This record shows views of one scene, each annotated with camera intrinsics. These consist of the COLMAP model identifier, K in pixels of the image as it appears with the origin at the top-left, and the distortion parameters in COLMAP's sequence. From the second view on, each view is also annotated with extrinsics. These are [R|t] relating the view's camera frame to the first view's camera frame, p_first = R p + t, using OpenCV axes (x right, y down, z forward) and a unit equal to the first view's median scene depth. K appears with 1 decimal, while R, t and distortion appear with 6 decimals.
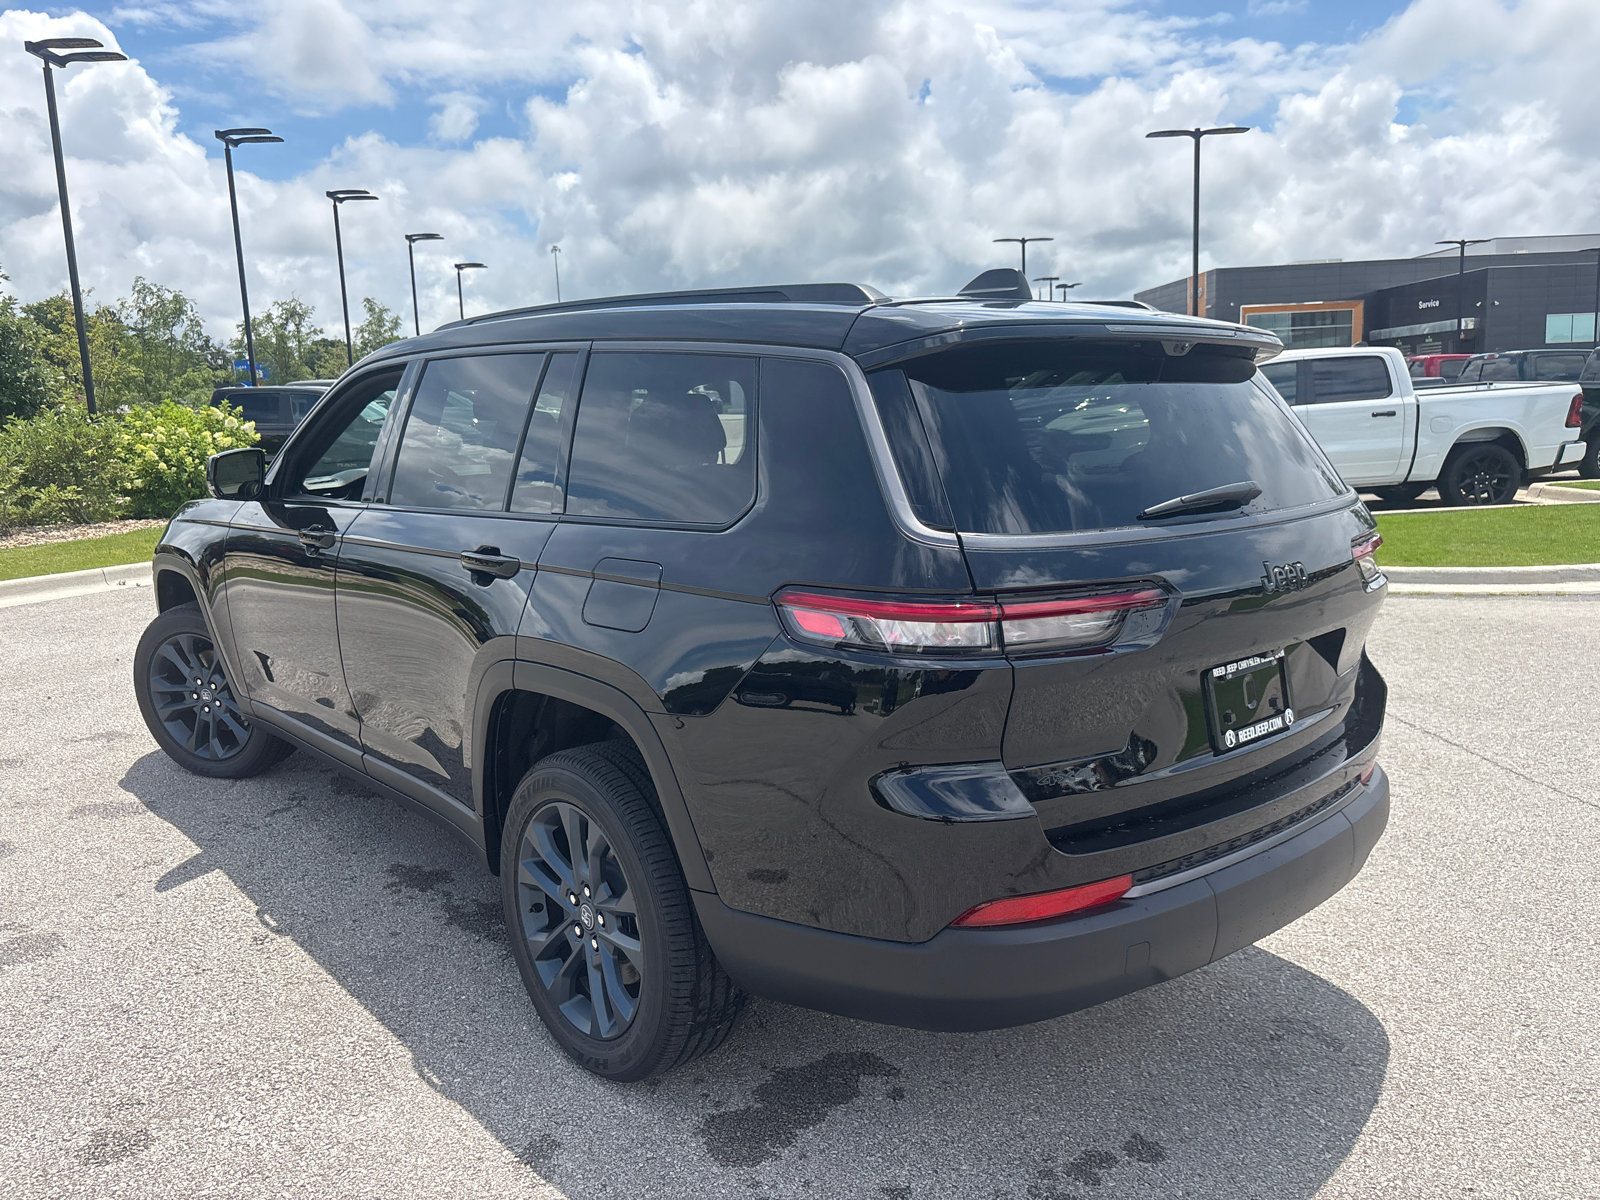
lens RADIAL K [[1223.8, 0, 782.3], [0, 1223.8, 601.3], [0, 0, 1]] dist [0.036587, -0.029105]
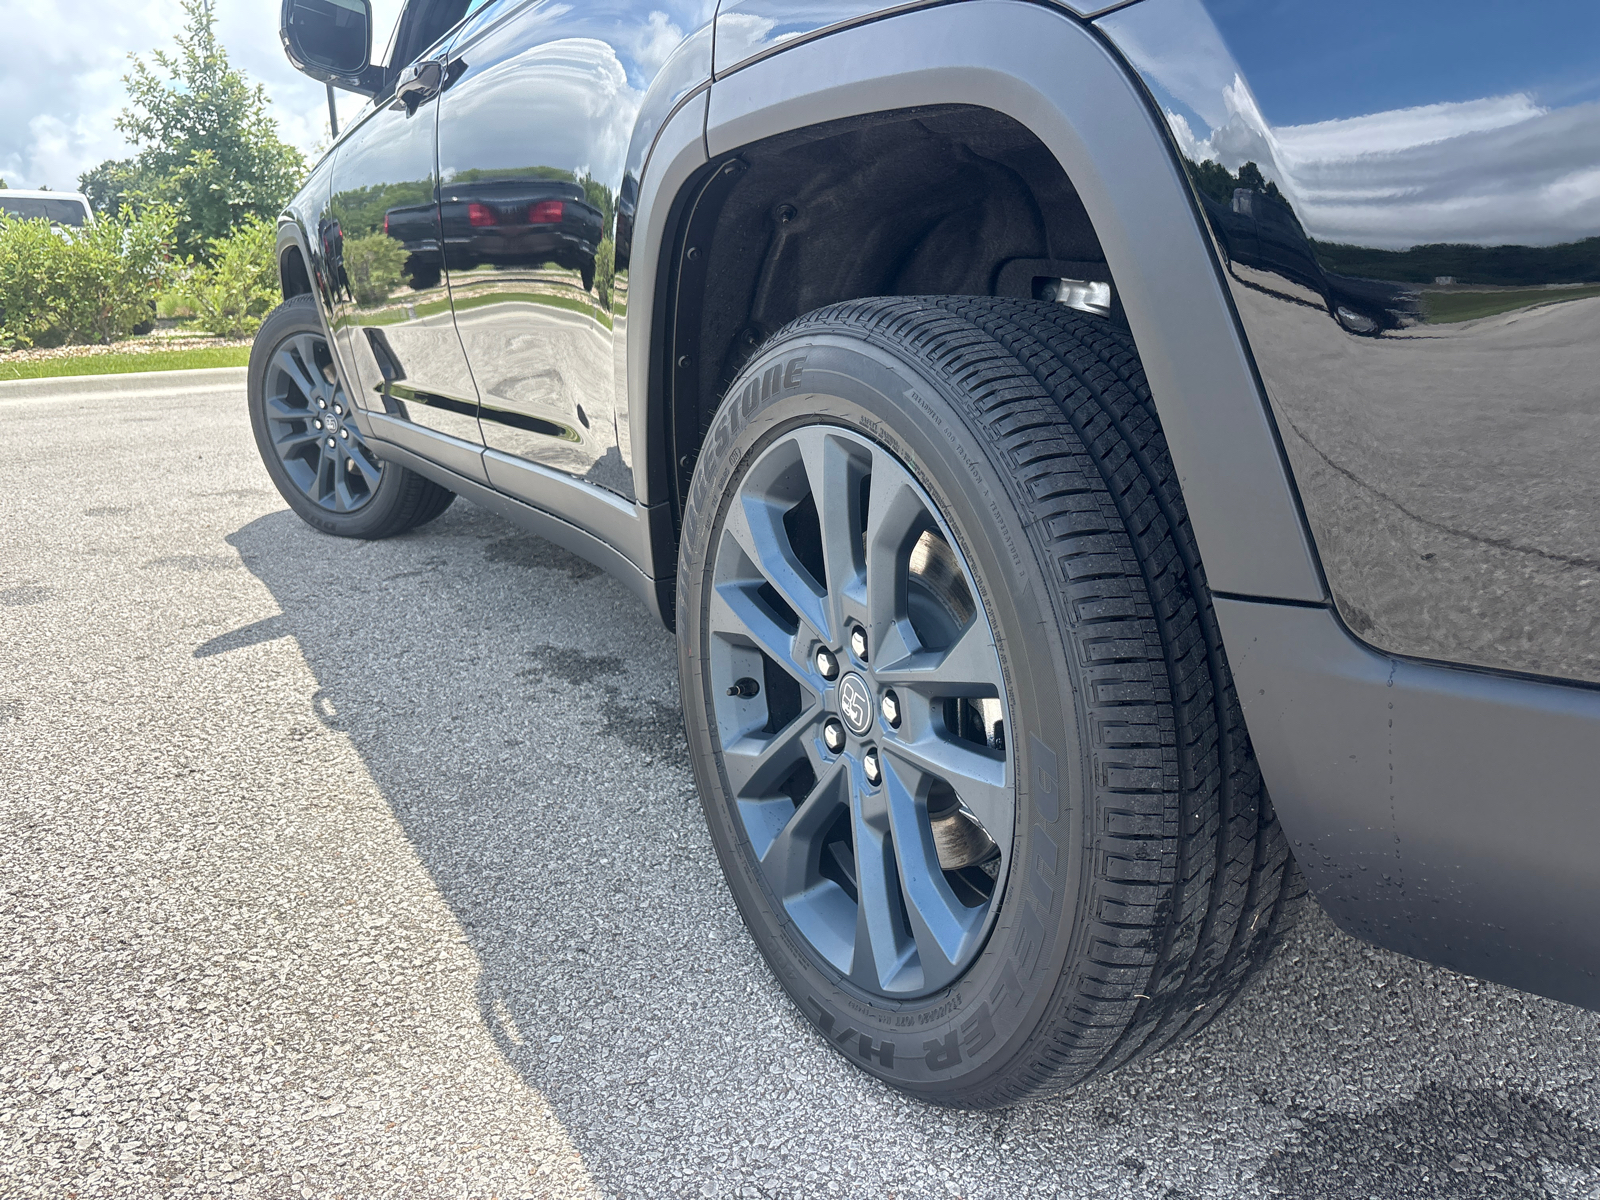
lens RADIAL K [[1217.9, 0, 805.3], [0, 1217.9, 554.8], [0, 0, 1]] dist [0.006349, -0.011254]
pose [[0.983852, 0.052934, -0.170980, -0.104331], [-0.044231, 0.997544, 0.054317, 0.178902], [0.173435, -0.045877, 0.983776, 0.572025]]
